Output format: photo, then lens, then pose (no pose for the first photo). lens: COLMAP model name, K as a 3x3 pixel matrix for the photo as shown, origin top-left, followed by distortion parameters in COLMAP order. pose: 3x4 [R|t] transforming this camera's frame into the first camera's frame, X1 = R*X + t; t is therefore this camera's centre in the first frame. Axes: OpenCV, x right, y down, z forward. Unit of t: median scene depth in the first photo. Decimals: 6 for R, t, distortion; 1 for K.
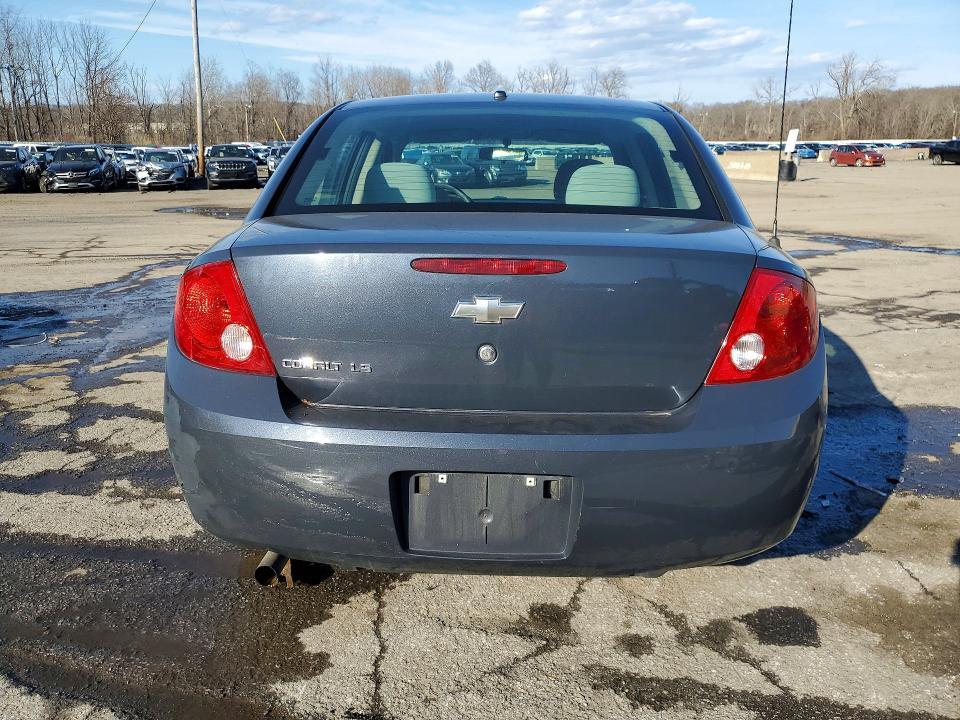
lens RADIAL K [[804.1, 0, 483.6], [0, 804.1, 361.9], [0, 0, 1]] dist [0.018783, -0.008712]
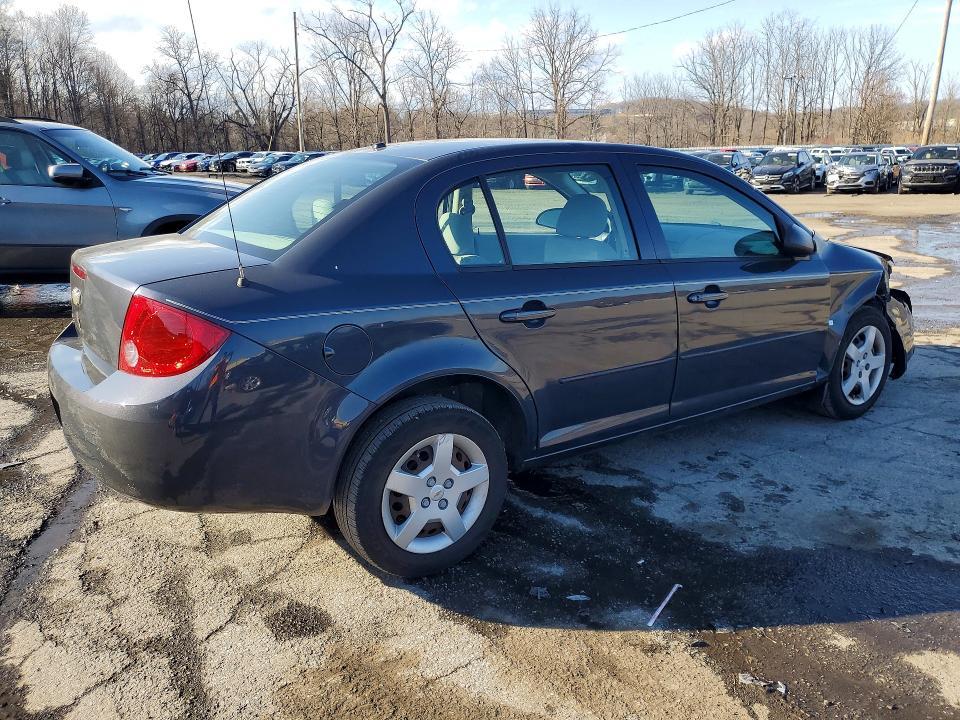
lens RADIAL K [[804.1, 0, 483.6], [0, 804.1, 361.9], [0, 0, 1]] dist [0.018783, -0.008712]
pose [[0.571605, 0.194641, -0.797109, 0.181014], [-0.190320, 0.976415, 0.101946, -0.025943], [0.798152, 0.093433, 0.595167, 0.066965]]
